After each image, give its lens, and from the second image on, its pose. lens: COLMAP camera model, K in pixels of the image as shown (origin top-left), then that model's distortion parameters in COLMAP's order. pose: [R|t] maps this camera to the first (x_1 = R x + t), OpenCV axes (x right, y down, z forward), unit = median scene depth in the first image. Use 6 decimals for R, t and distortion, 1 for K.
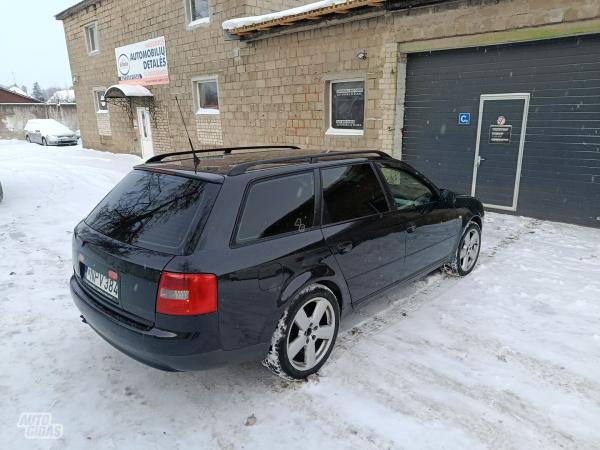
lens RADIAL K [[408.3, 0, 300.0], [0, 408.3, 225.0], [0, 0, 1]] dist [0.043712, -0.065999]
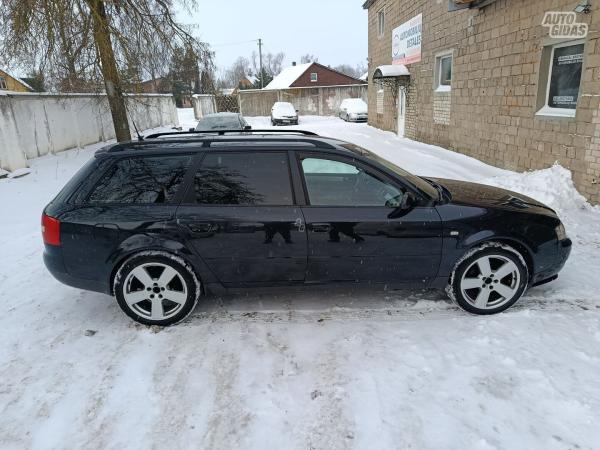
lens RADIAL K [[408.3, 0, 300.0], [0, 408.3, 225.0], [0, 0, 1]] dist [0.043712, -0.065999]
pose [[0.725933, 0.184657, -0.662512, 0.284422], [-0.147986, 0.982657, 0.111736, -0.031850], [0.671655, 0.016929, 0.740670, 0.102531]]
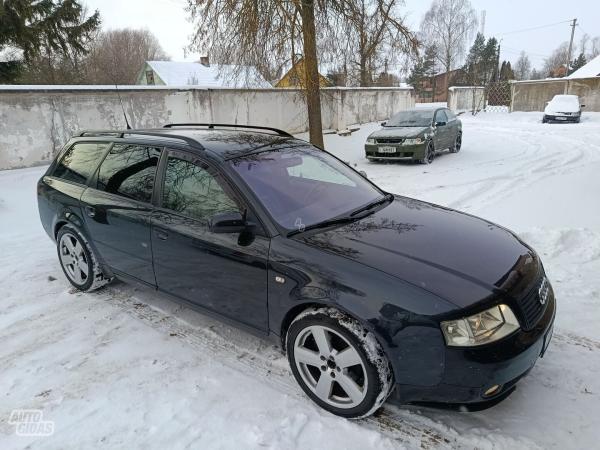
lens RADIAL K [[408.3, 0, 300.0], [0, 408.3, 225.0], [0, 0, 1]] dist [0.043712, -0.065999]
pose [[0.135404, 0.286856, -0.948356, 0.370338], [-0.224957, 0.941074, 0.252534, -0.096116], [0.964915, 0.179145, 0.191956, 0.378048]]
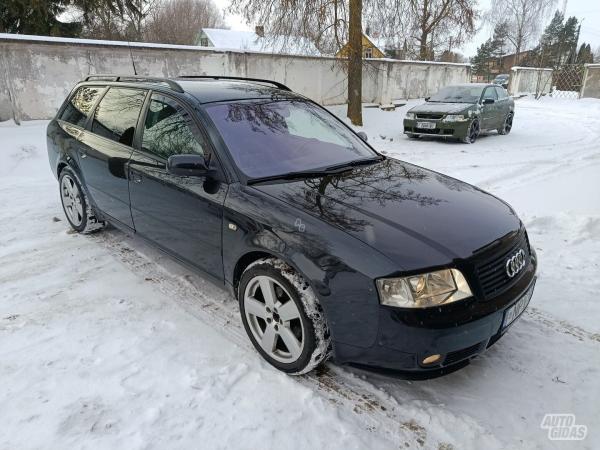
lens RADIAL K [[410.6, 0, 300.0], [0, 410.6, 225.0], [0, 0, 1]] dist [0.022932, -0.033449]
pose [[0.004752, 0.342076, -0.939660, 0.368679], [-0.269424, 0.905361, 0.328227, -0.090185], [0.963010, 0.251607, 0.096465, 0.429856]]
